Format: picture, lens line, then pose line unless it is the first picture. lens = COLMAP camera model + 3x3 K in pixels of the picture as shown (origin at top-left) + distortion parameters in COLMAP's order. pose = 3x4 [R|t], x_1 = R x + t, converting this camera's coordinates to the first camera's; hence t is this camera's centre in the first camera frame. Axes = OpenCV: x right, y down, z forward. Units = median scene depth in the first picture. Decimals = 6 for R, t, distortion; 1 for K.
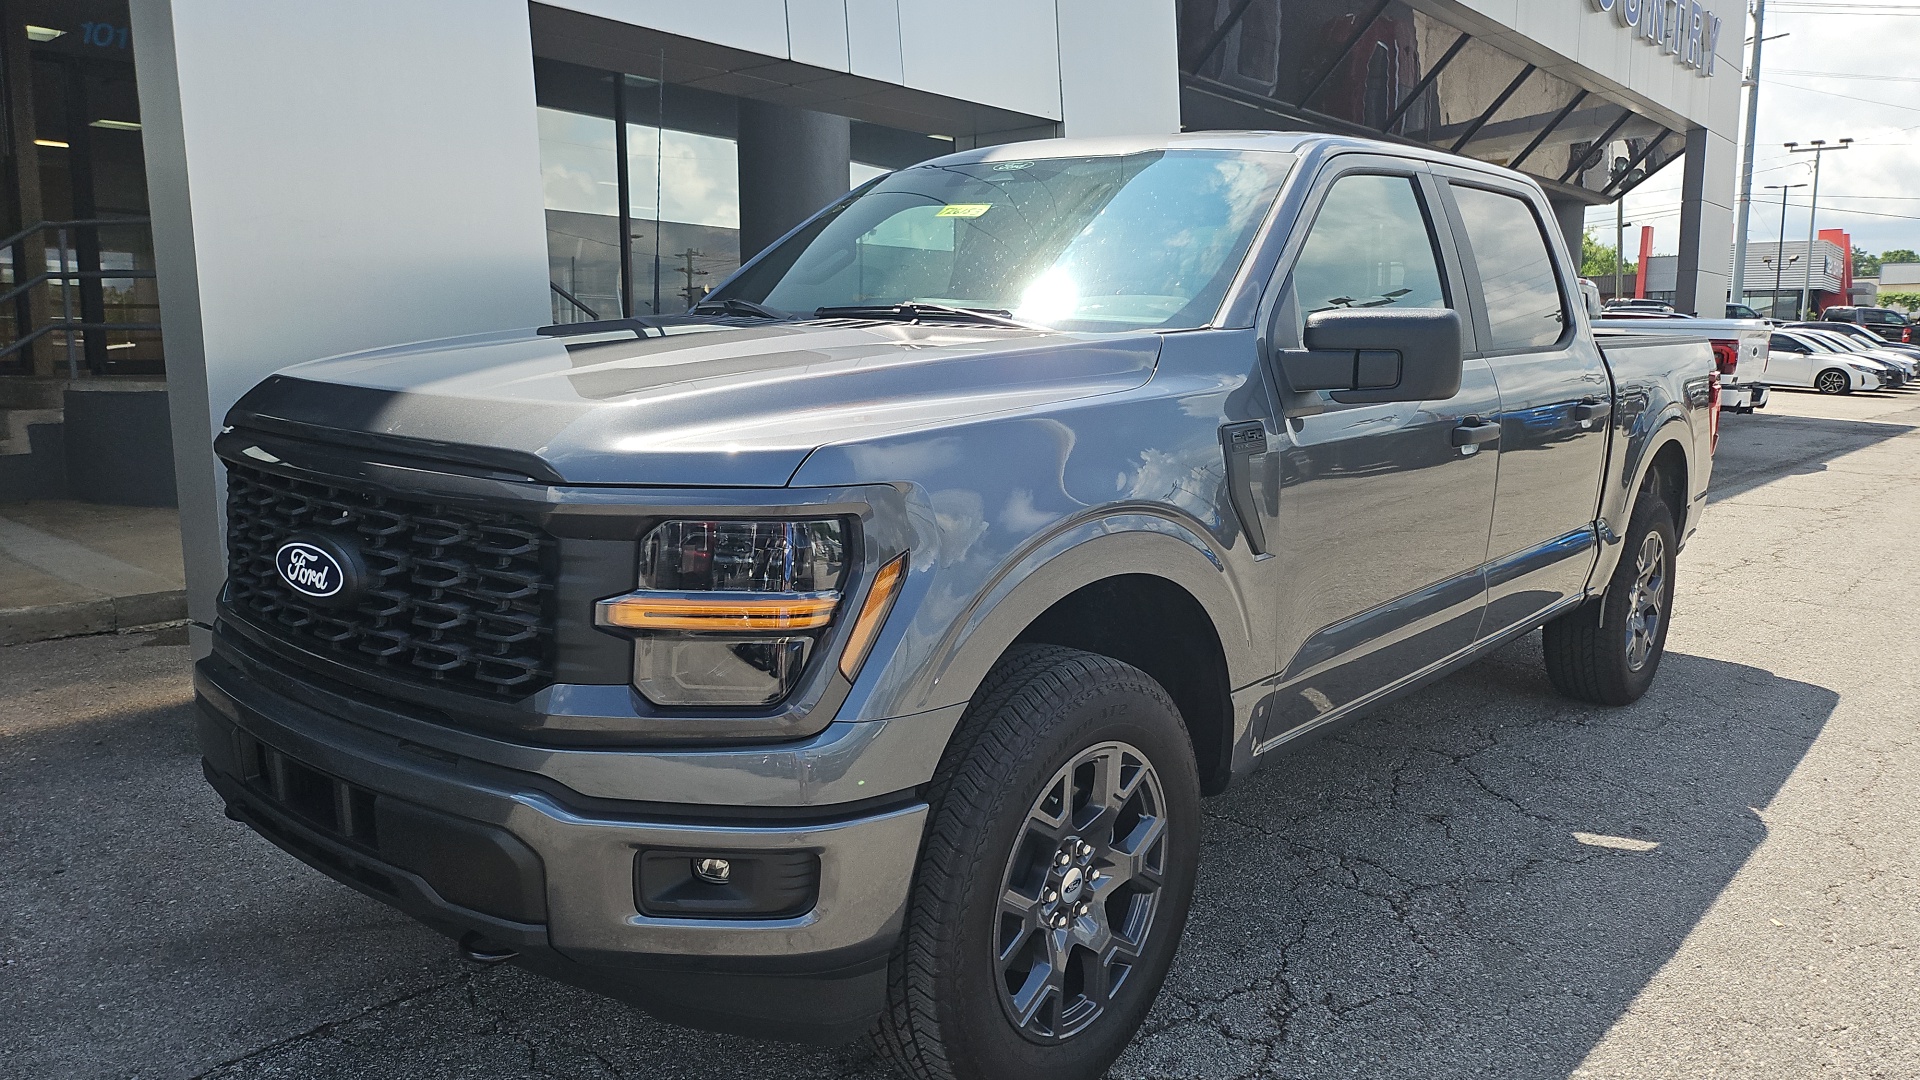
lens RADIAL K [[1353.9, 0, 960.0], [0, 1353.9, 540.0], [0, 0, 1]] dist [0.033151, -0.052233]
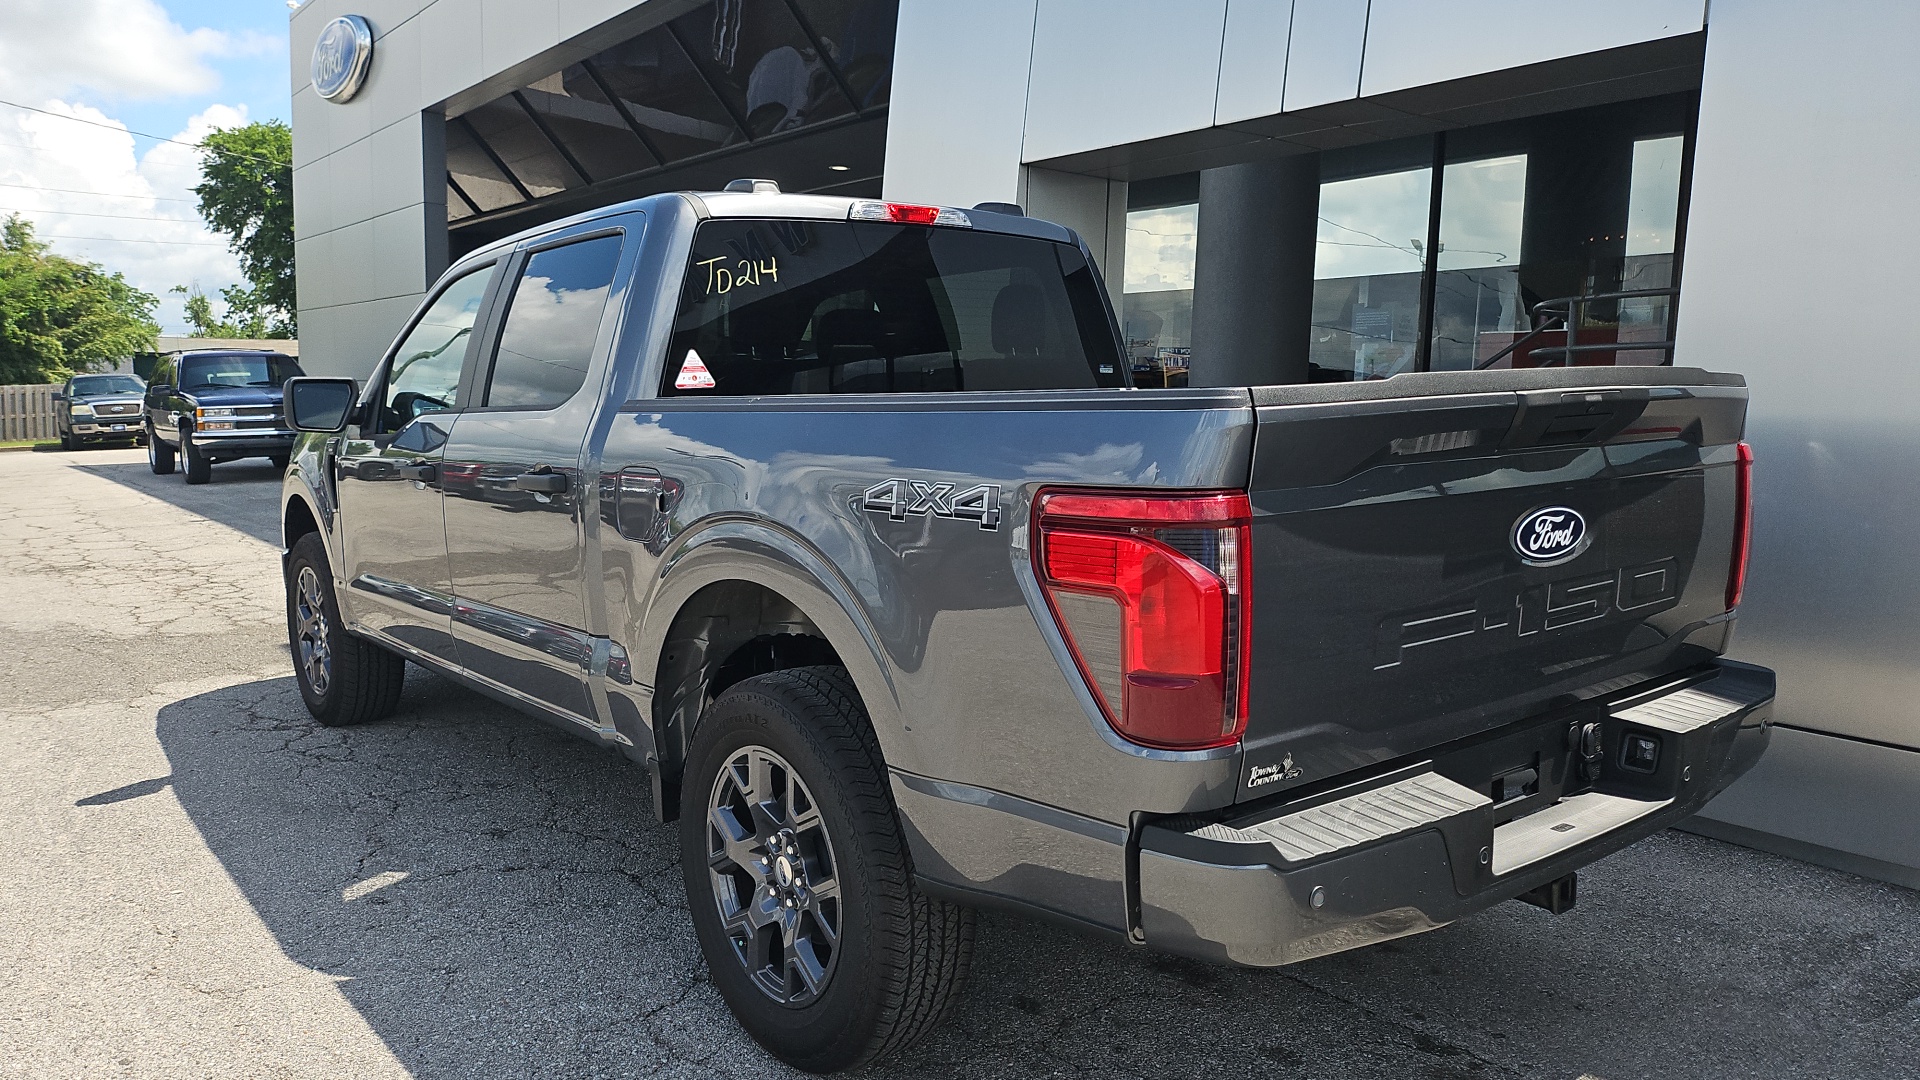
lens RADIAL K [[1353.9, 0, 960.0], [0, 1353.9, 540.0], [0, 0, 1]] dist [0.033151, -0.052233]
pose [[-0.187937, 0.109852, -0.976019, 1.130981], [-0.136719, 0.981125, 0.136752, -0.197108], [0.972619, 0.159141, -0.169371, 1.284215]]
